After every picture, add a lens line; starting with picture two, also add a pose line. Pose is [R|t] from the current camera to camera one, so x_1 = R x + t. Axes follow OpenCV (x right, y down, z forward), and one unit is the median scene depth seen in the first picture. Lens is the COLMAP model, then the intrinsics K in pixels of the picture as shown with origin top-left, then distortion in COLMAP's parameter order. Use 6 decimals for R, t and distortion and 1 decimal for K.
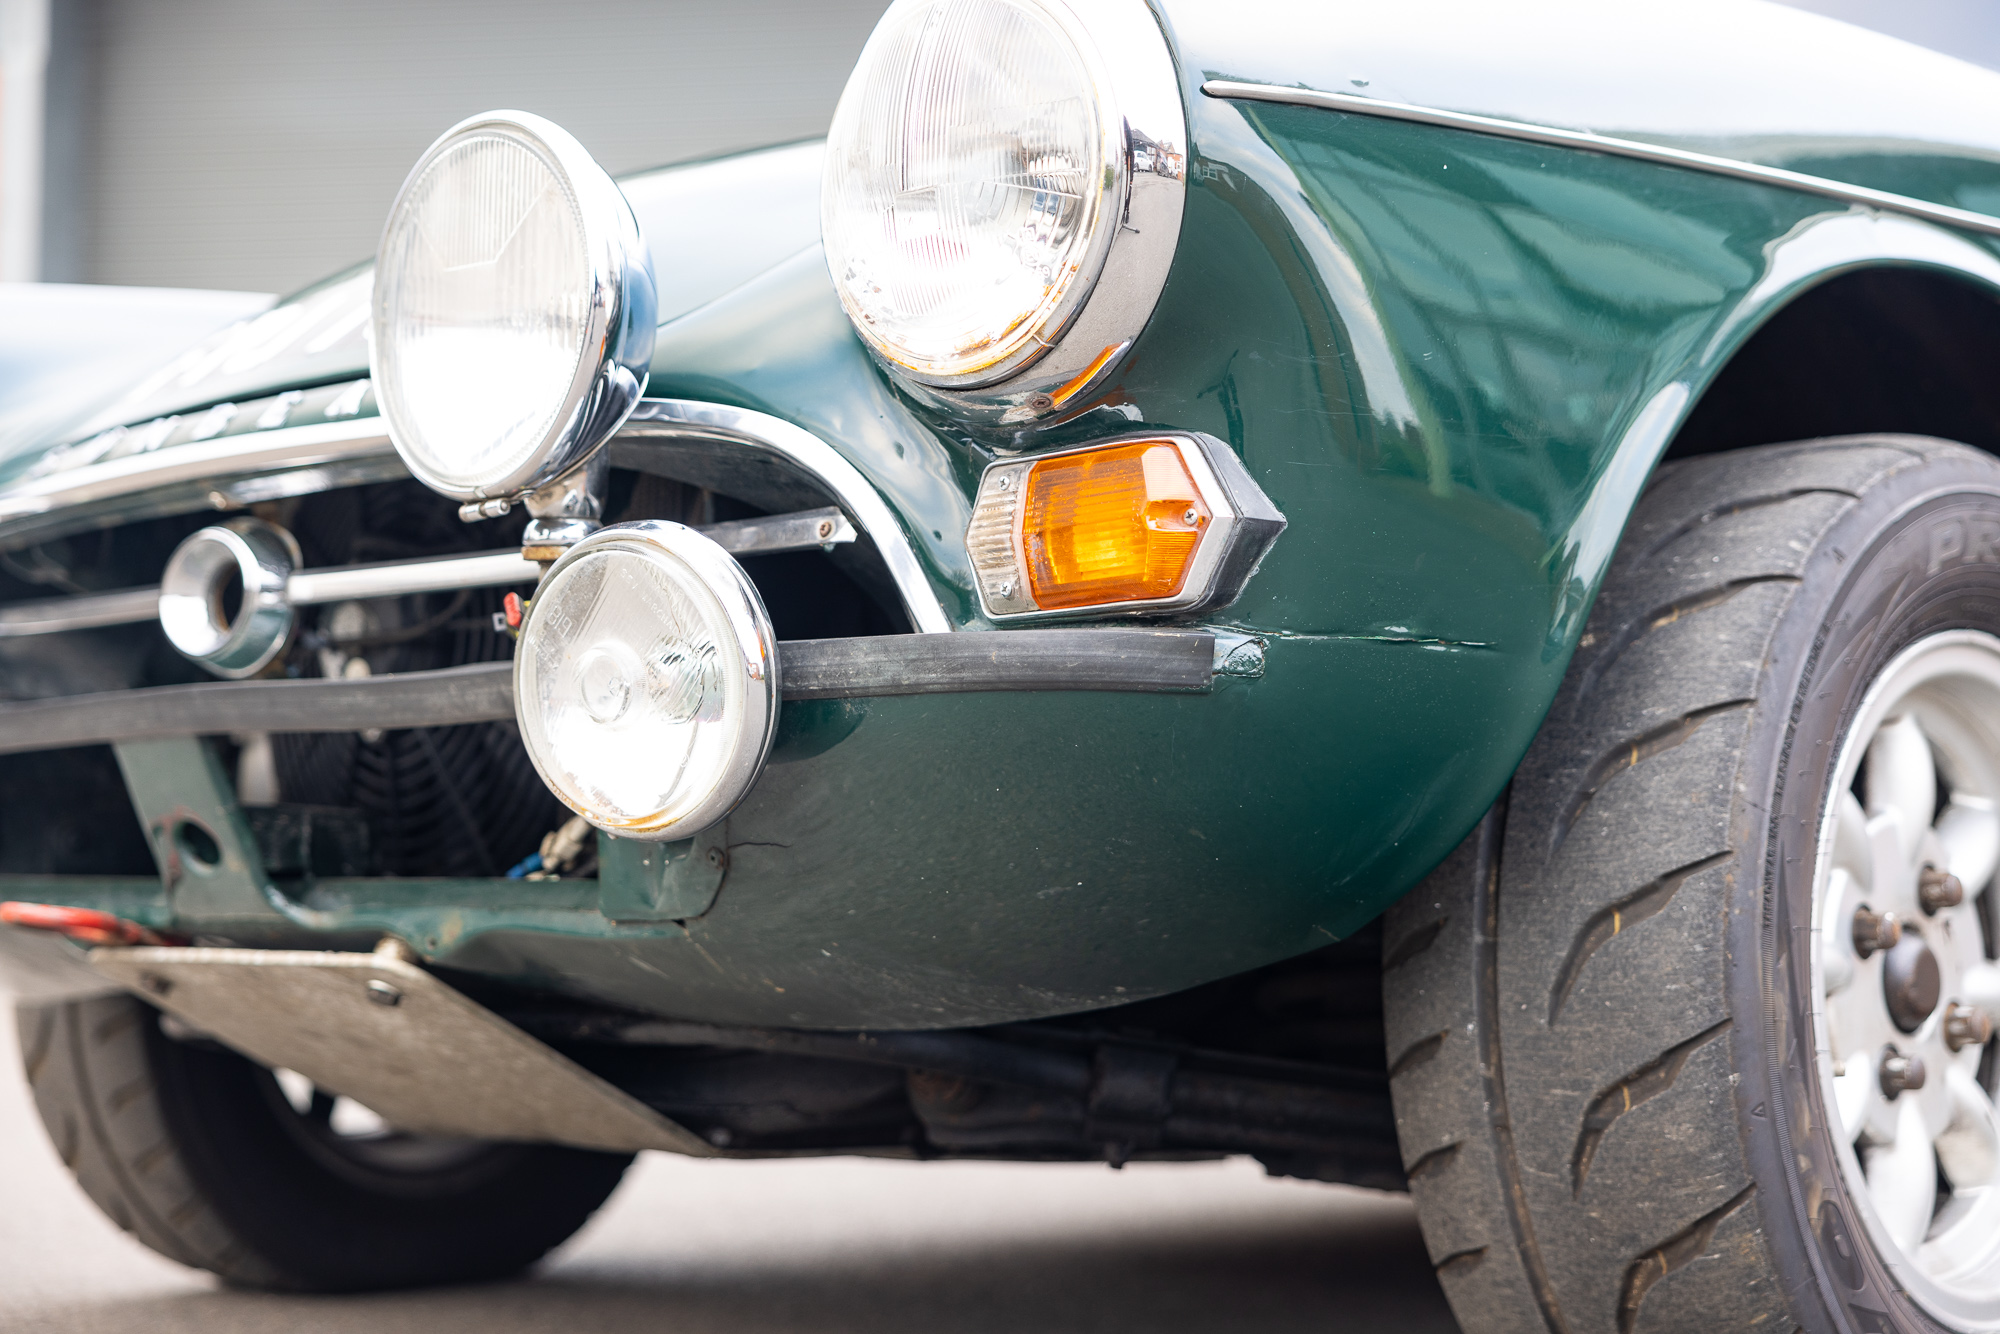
lens RADIAL K [[3225.4, 0, 998.2], [0, 3225.4, 655.0], [0, 0, 1]] dist [0.033157, -0.133201]
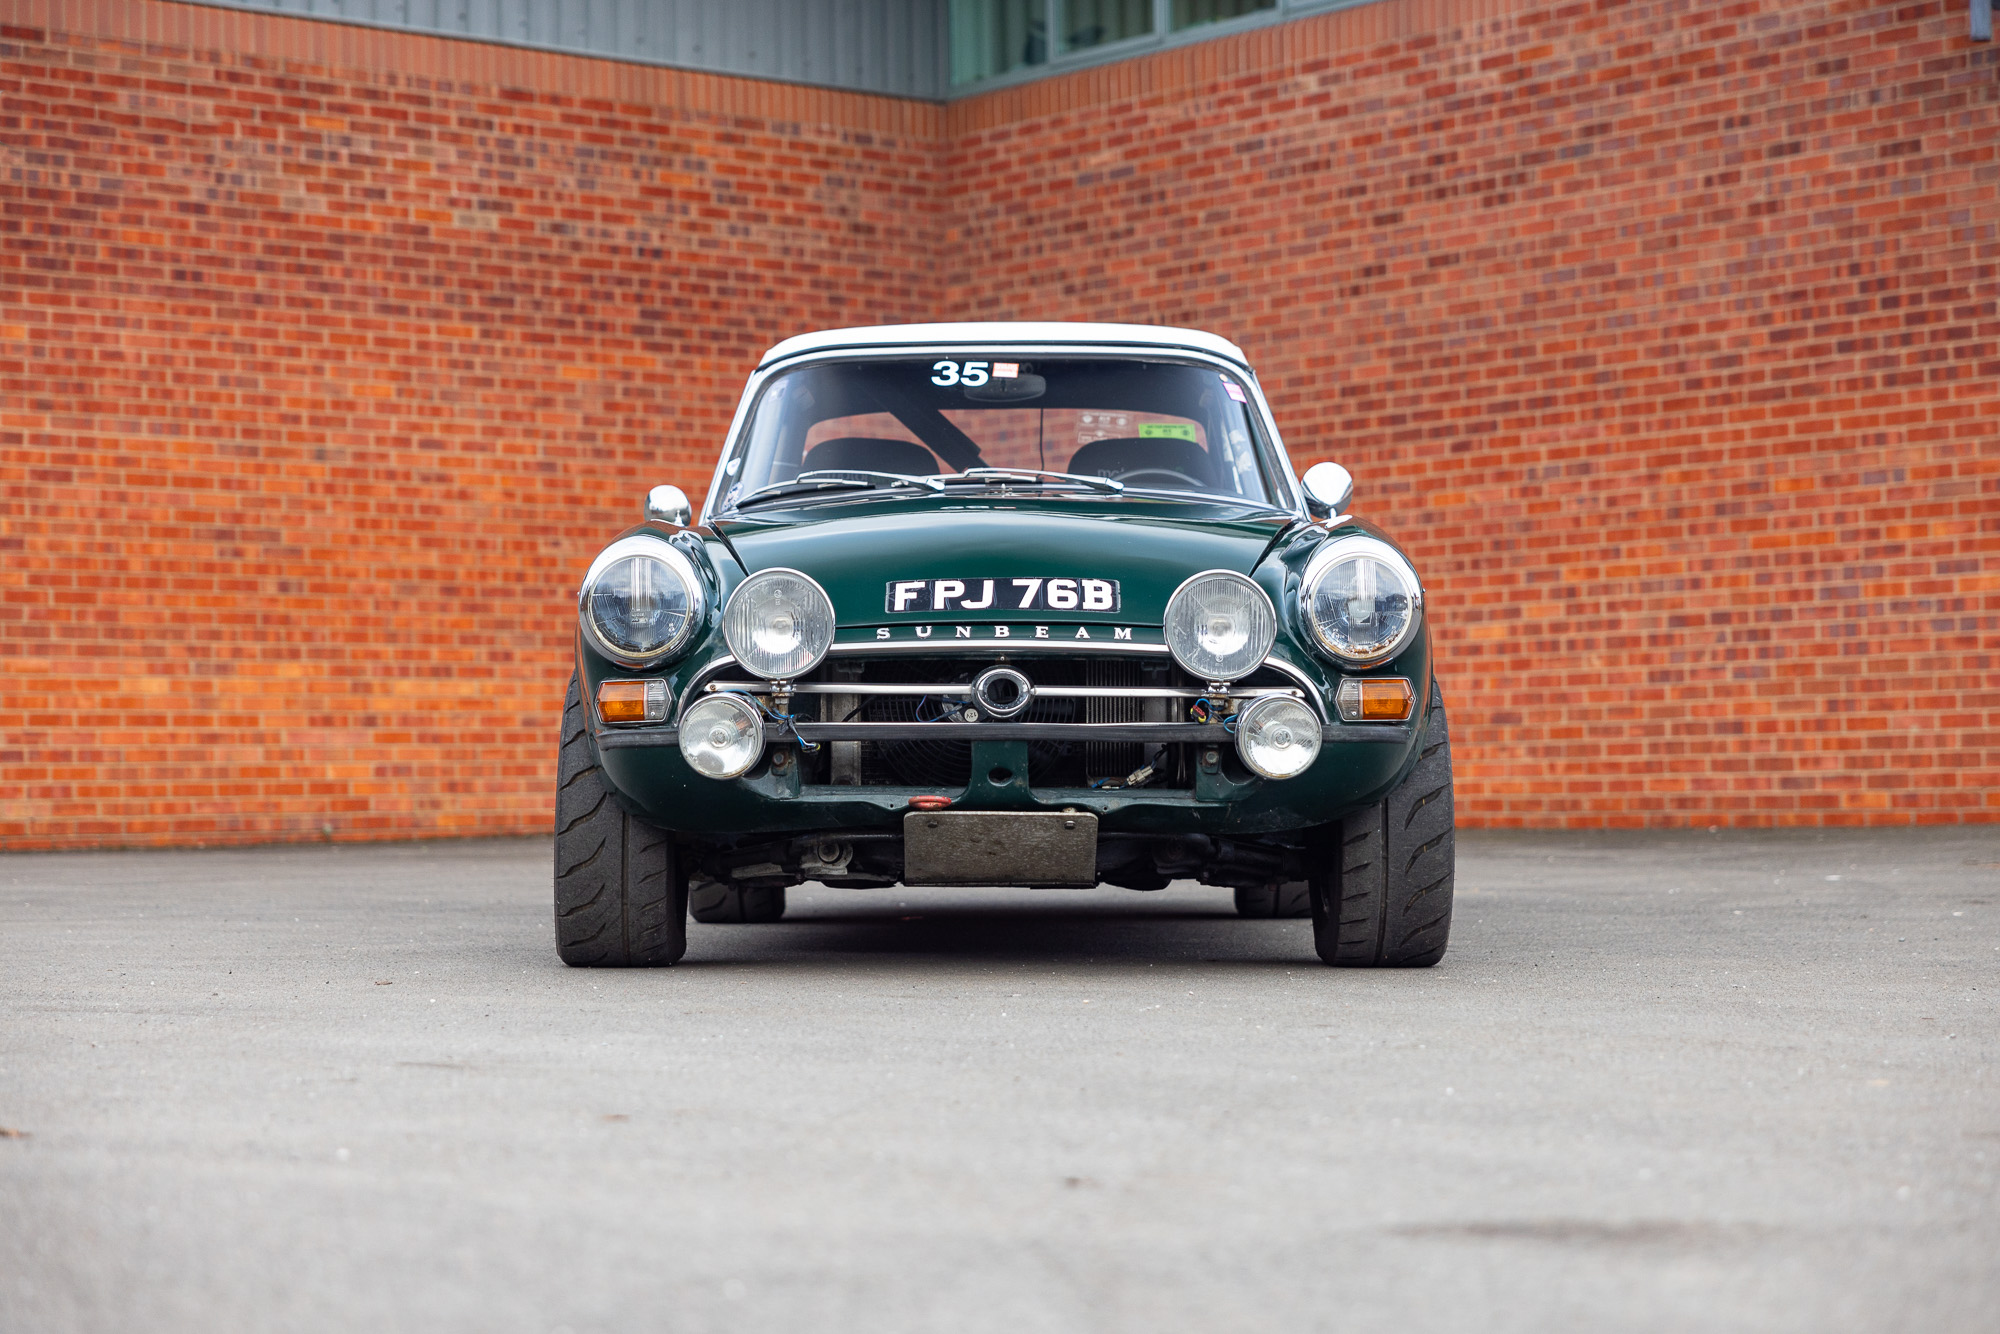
lens RADIAL K [[3938.9, 0, 1000.0], [0, 3938.9, 667.0], [0, 0, 1]] dist [0.055021, -0.110216]
pose [[0.709248, 0.022051, 0.704614, -3.343986], [-0.059828, 0.997787, 0.028996, -0.174012], [-0.702416, -0.062721, 0.708998, -1.859638]]
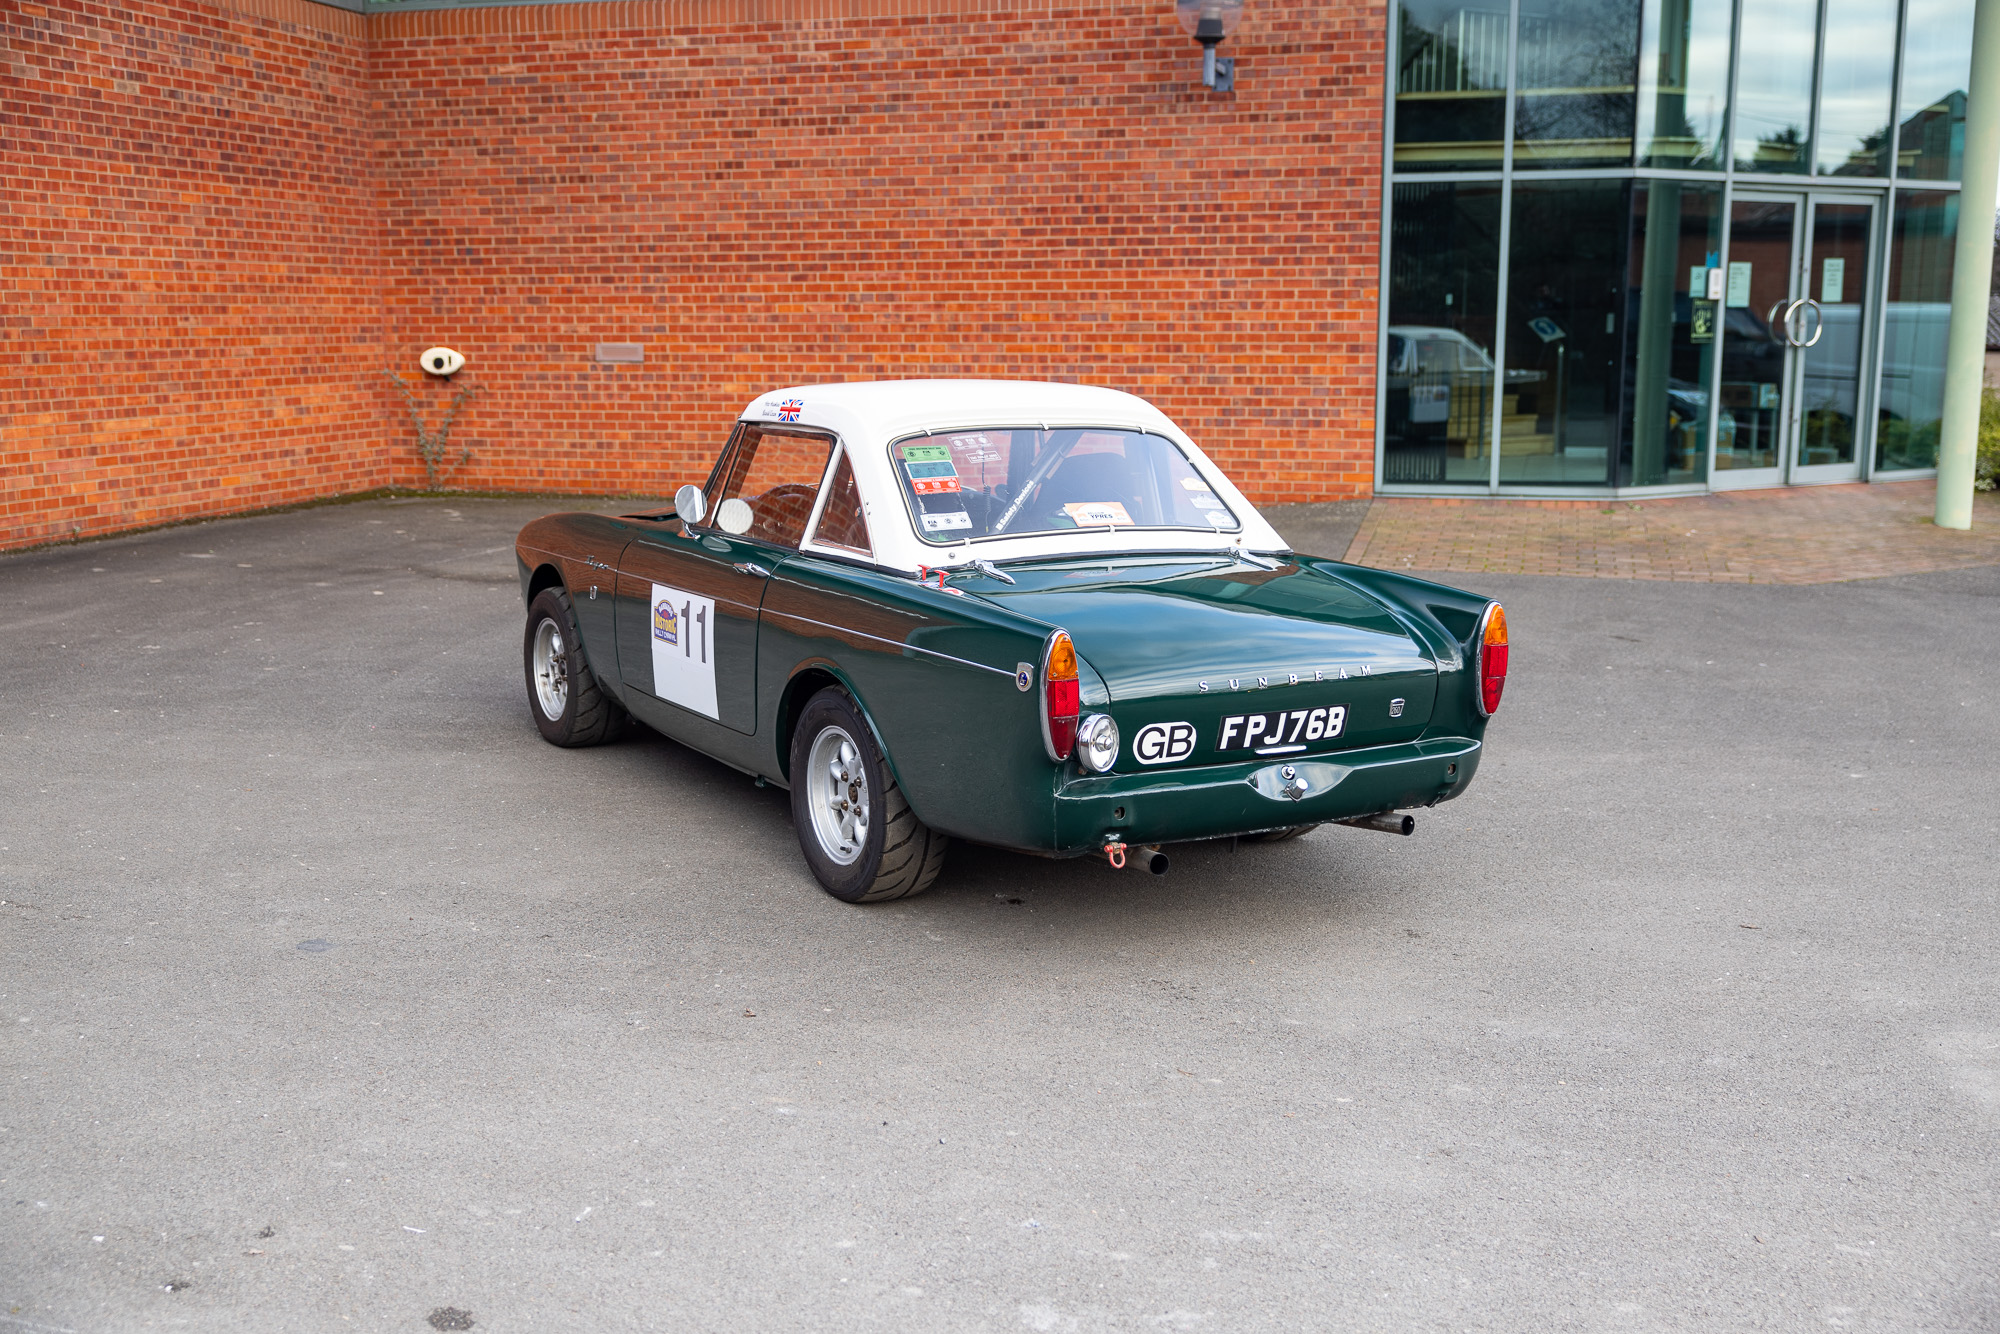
lens RADIAL K [[2002.4, 0, 997.4], [0, 2002.4, 663.5], [0, 0, 1]] dist [0.012571, 0.005766]
pose [[0.185479, -0.161805, 0.969235, -4.083965], [-0.093040, 0.979027, 0.181245, -0.575994], [-0.978234, -0.123795, 0.166535, 2.464628]]
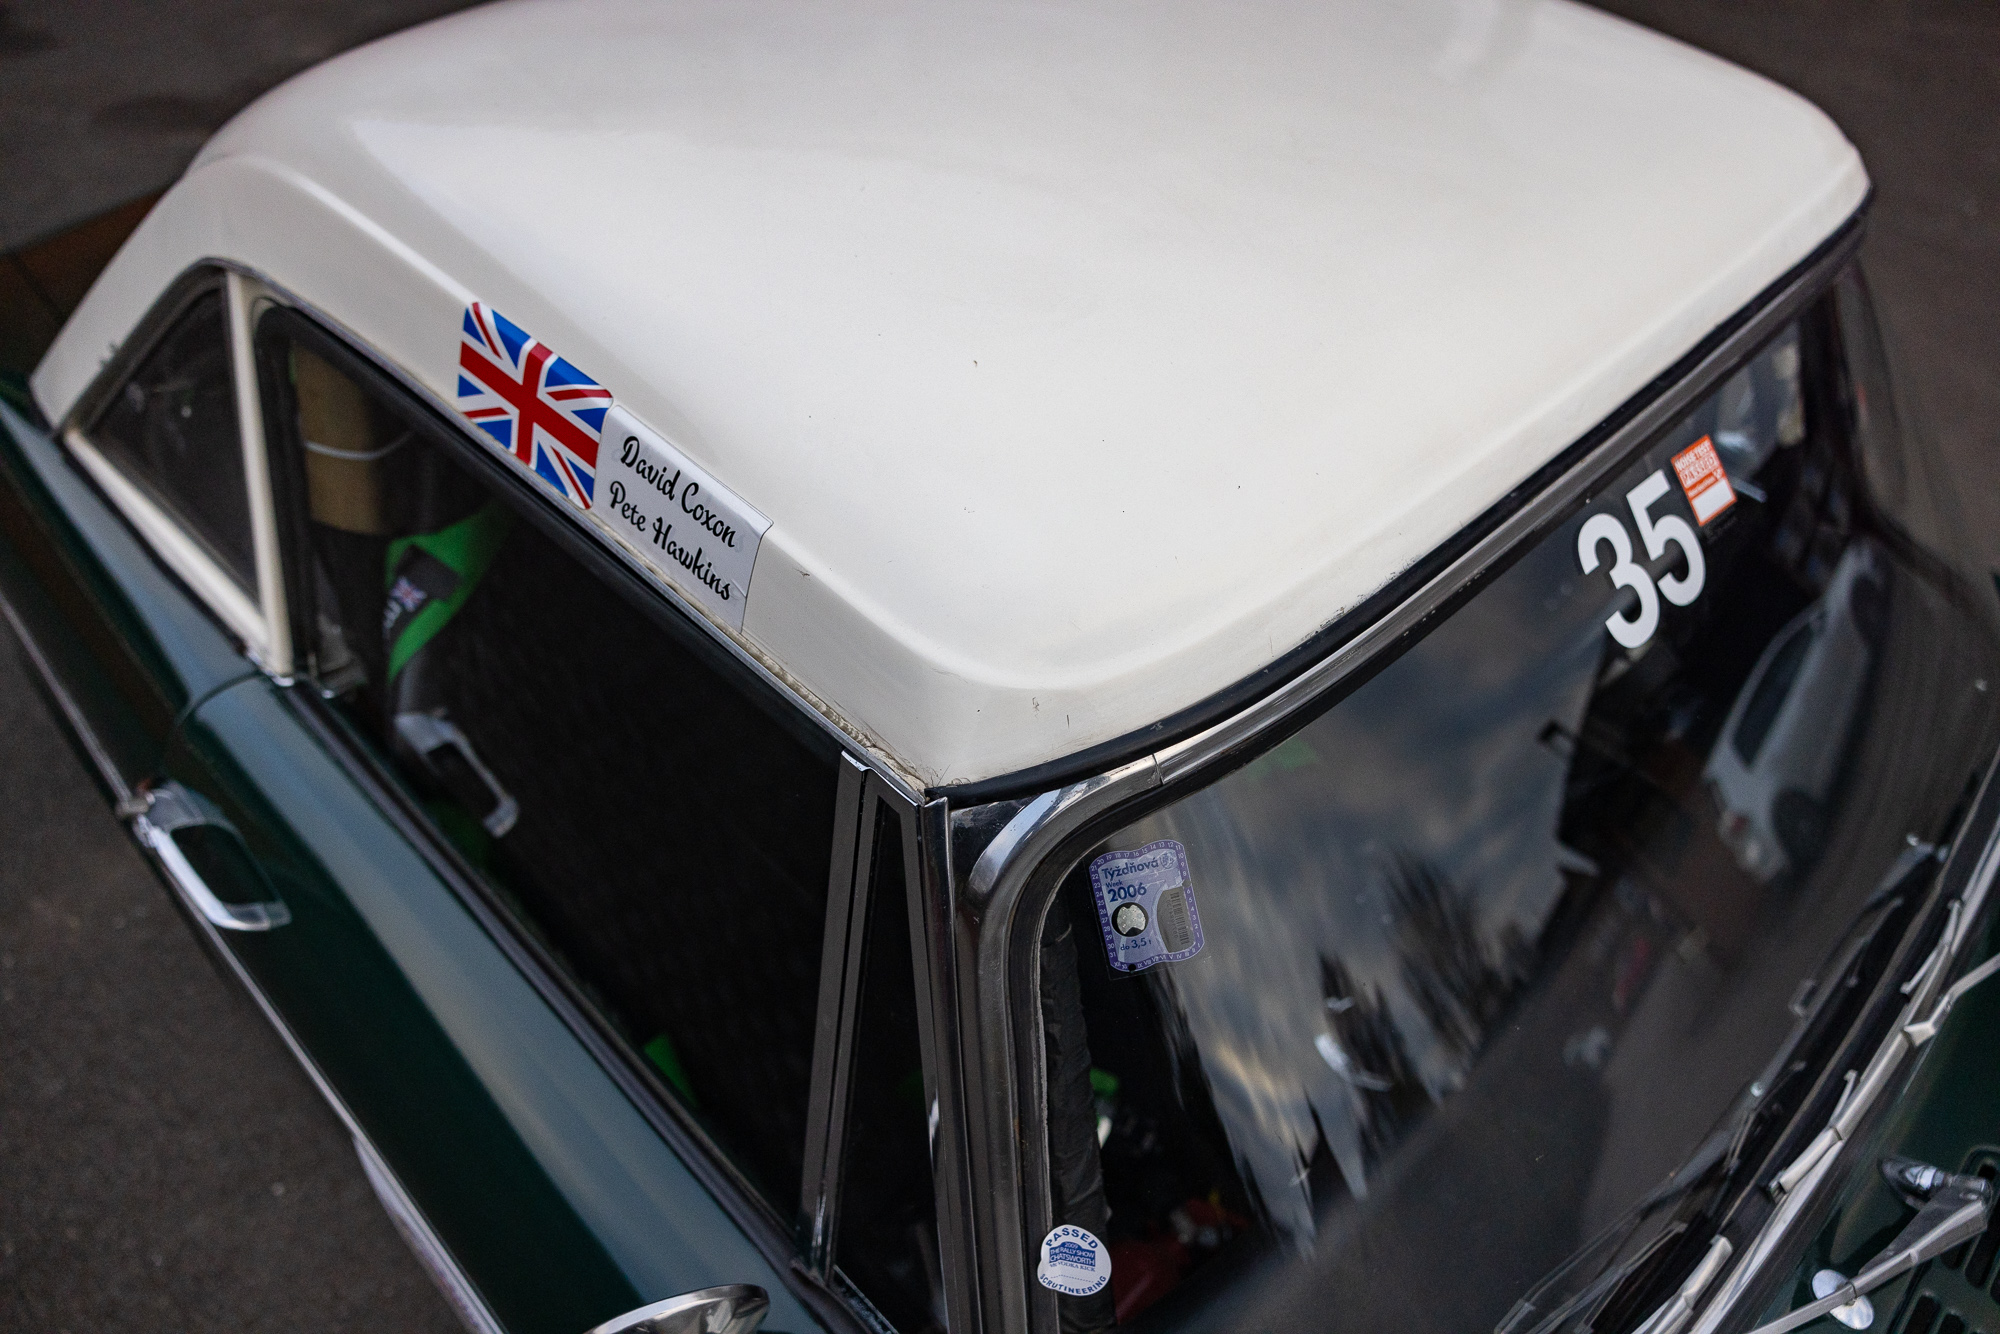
lens RADIAL K [[1335.8, 0, 996.3], [0, 1335.8, 671.4], [0, 0, 1]] dist [-0.005408, 0.022770]
pose [[-0.011067, -0.689123, 0.724560, -0.012157], [-0.127537, 0.719659, 0.682514, -0.699361], [-0.991772, -0.084855, -0.095853, 2.292009]]
